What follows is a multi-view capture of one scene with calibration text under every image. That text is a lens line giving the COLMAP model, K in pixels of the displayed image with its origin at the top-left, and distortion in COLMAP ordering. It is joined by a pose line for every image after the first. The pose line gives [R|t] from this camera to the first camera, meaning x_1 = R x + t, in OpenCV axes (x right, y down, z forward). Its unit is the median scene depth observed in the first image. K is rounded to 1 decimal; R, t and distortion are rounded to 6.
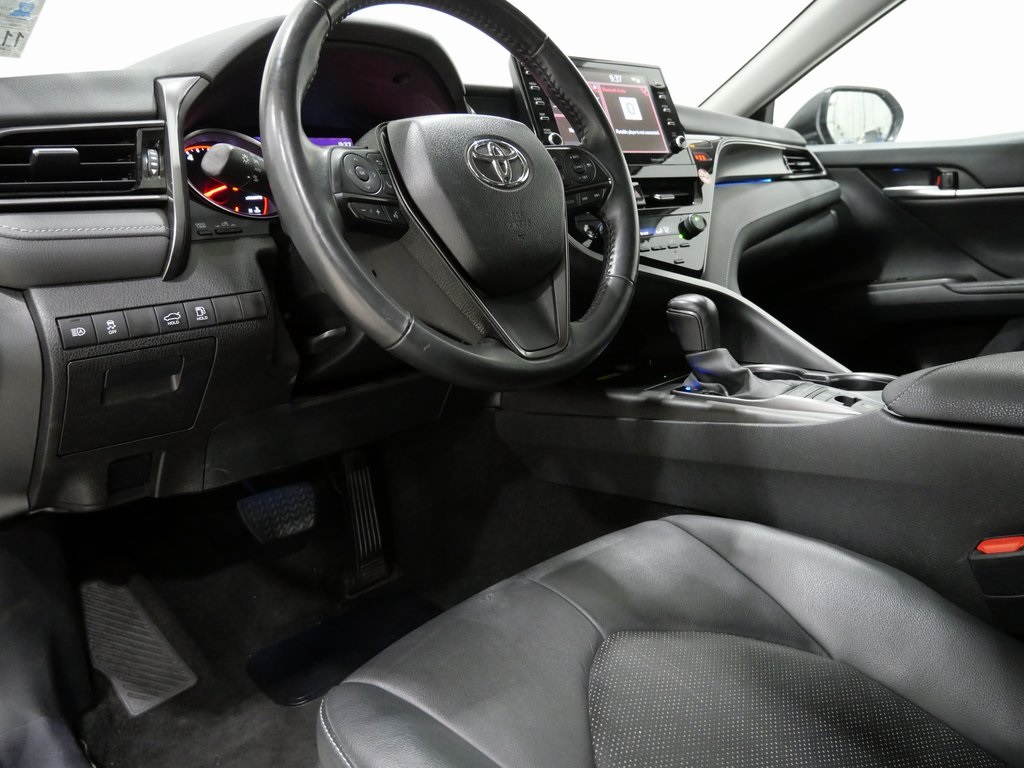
lens RADIAL K [[743.3, 0, 512.0], [0, 743.3, 384.0], [0, 0, 1]] dist [-0.045714, 0.003835]
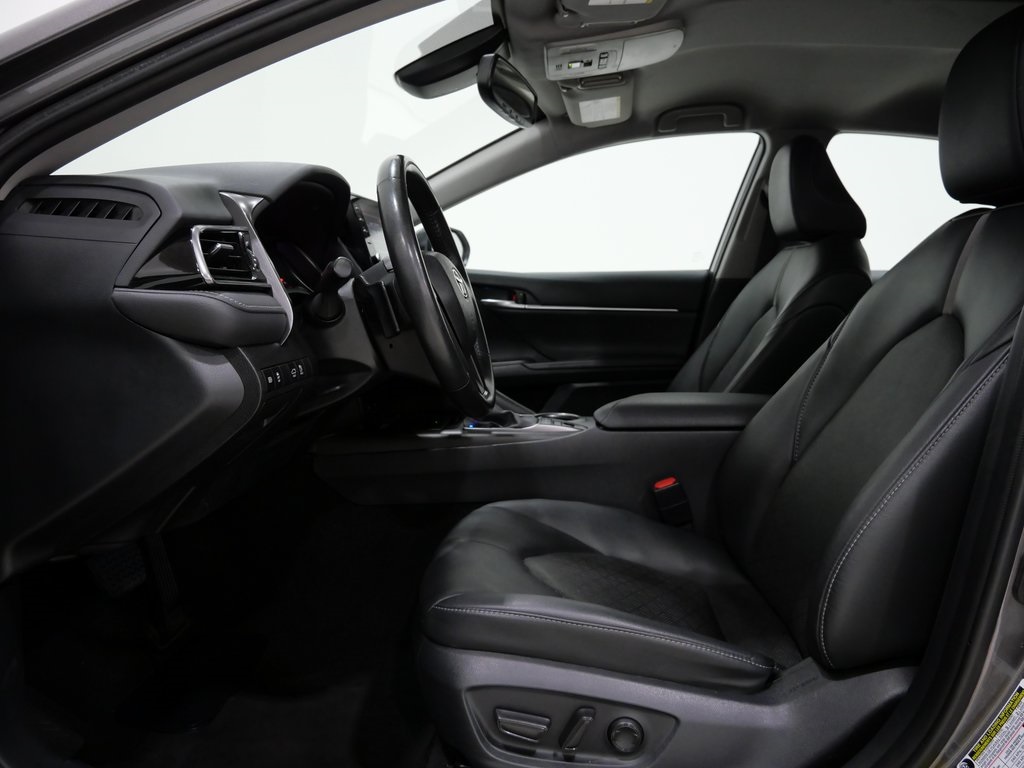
lens RADIAL K [[743.3, 0, 512.0], [0, 743.3, 384.0], [0, 0, 1]] dist [-0.045714, 0.003835]
pose [[0.730105, -0.002424, 0.683331, -0.526439], [0.080924, 0.993263, -0.082940, 0.037710], [-0.678526, 0.115853, 0.725383, -0.136830]]
